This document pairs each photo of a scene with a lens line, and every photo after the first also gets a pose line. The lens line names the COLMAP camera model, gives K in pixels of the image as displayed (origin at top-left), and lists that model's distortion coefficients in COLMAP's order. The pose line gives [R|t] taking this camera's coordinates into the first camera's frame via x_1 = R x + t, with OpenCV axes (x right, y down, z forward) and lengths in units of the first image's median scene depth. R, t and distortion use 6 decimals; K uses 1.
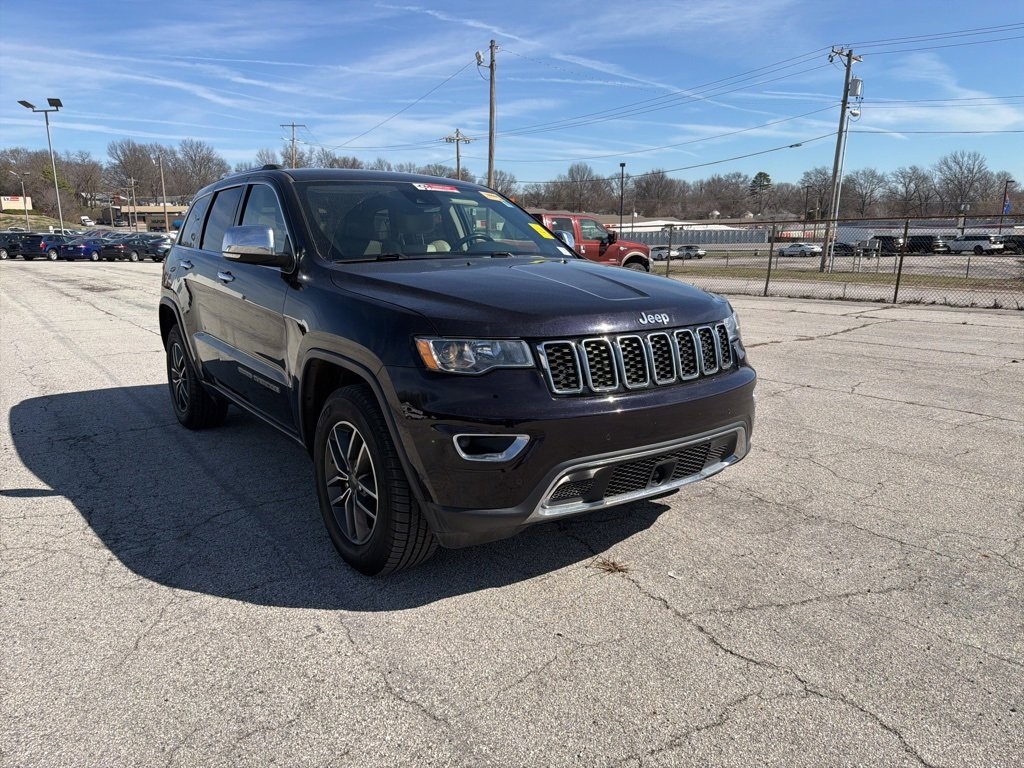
lens RADIAL K [[725.7, 0, 515.5], [0, 725.7, 383.2], [0, 0, 1]] dist [0.031305, -0.046774]
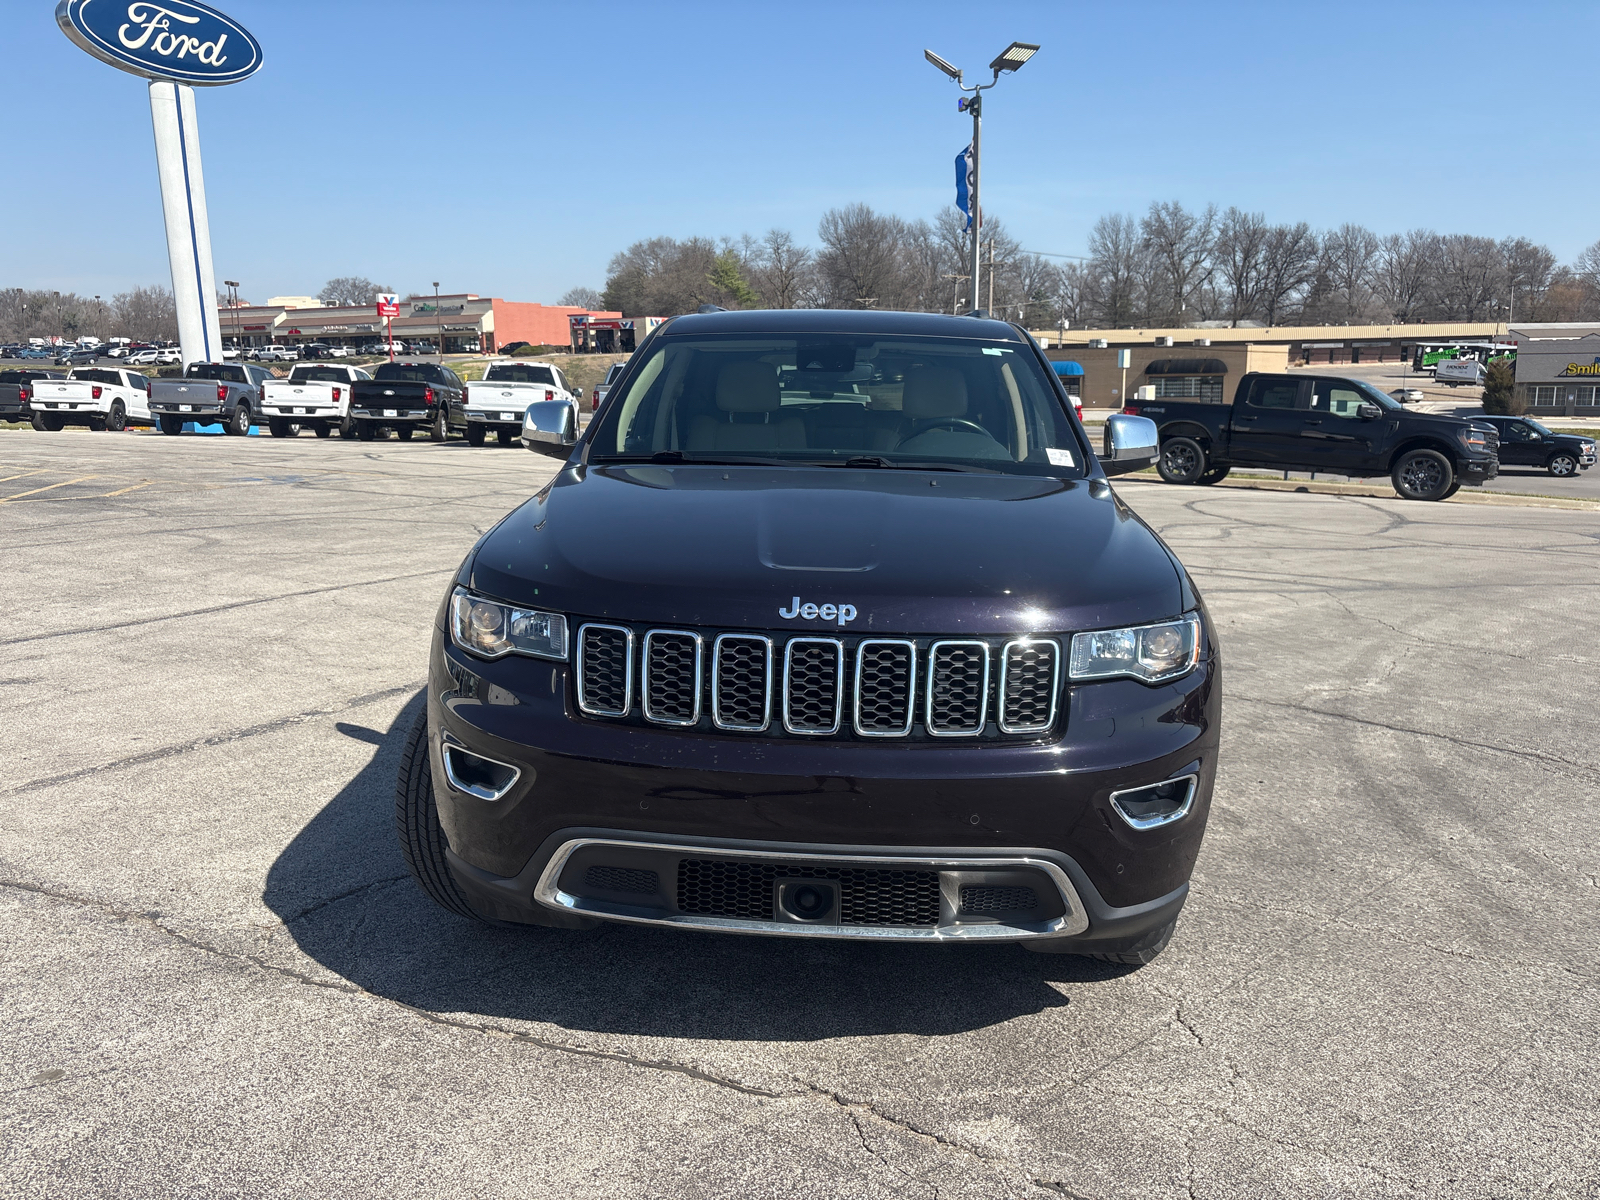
lens RADIAL K [[1217.6, 0, 794.8], [0, 1217.6, 599.2], [0, 0, 1]] dist [0.022035, 0.002567]
pose [[0.770319, 0.138909, -0.622345, 0.495436], [-0.150170, 0.988052, 0.034660, -0.085133], [0.619724, 0.066759, 0.781976, 0.195818]]
